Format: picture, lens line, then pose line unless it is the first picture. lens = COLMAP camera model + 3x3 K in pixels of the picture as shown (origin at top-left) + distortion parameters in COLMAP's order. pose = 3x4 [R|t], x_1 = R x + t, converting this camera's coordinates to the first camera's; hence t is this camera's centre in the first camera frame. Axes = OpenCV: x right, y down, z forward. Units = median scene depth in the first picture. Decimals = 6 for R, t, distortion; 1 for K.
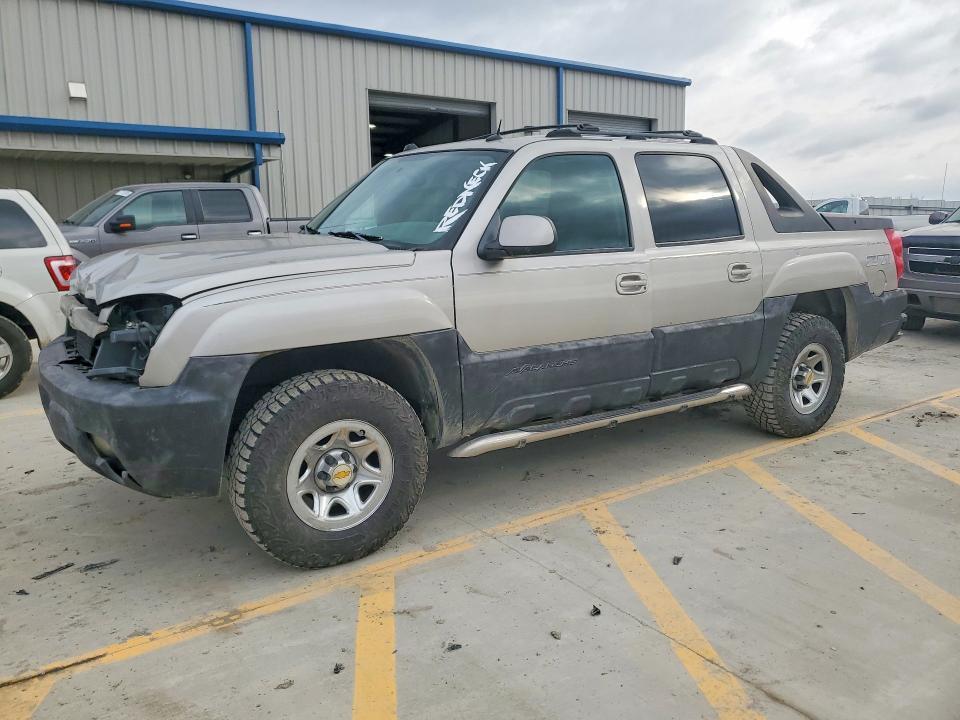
lens RADIAL K [[746.9, 0, 484.4], [0, 746.9, 356.8], [0, 0, 1]] dist [0.012003, 0.001710]
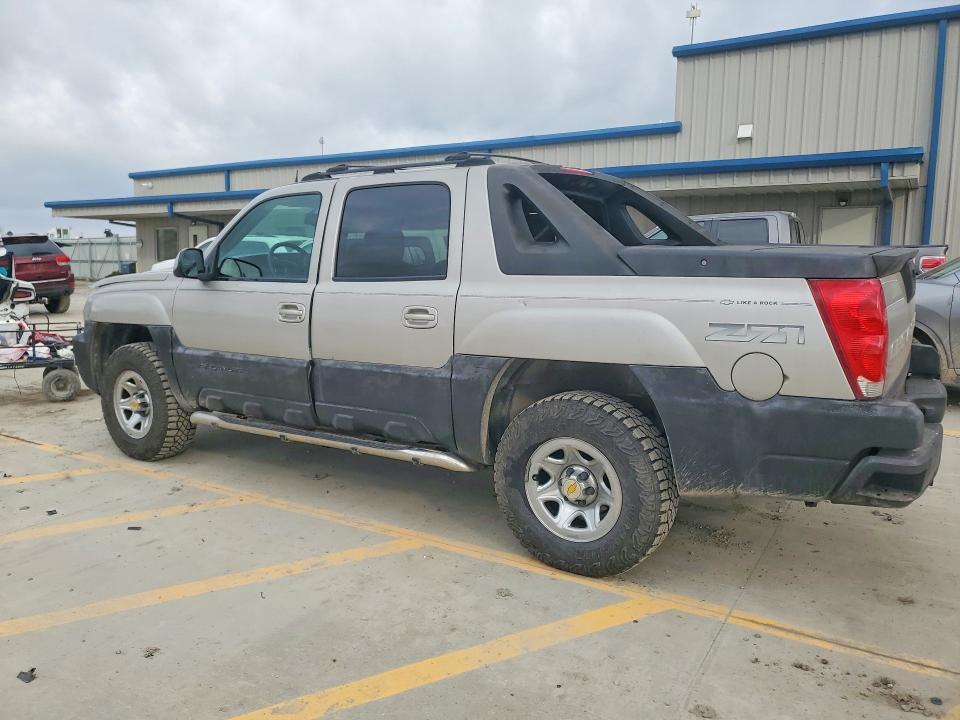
lens RADIAL K [[768.2, 0, 477.7], [0, 768.2, 360.4], [0, 0, 1]] dist [0.006253, 0.000754]
pose [[0.374293, 0.139279, -0.916791, 1.222571], [-0.169604, 0.982261, 0.079982, -0.151725], [0.911668, 0.125555, 0.391276, 0.756634]]
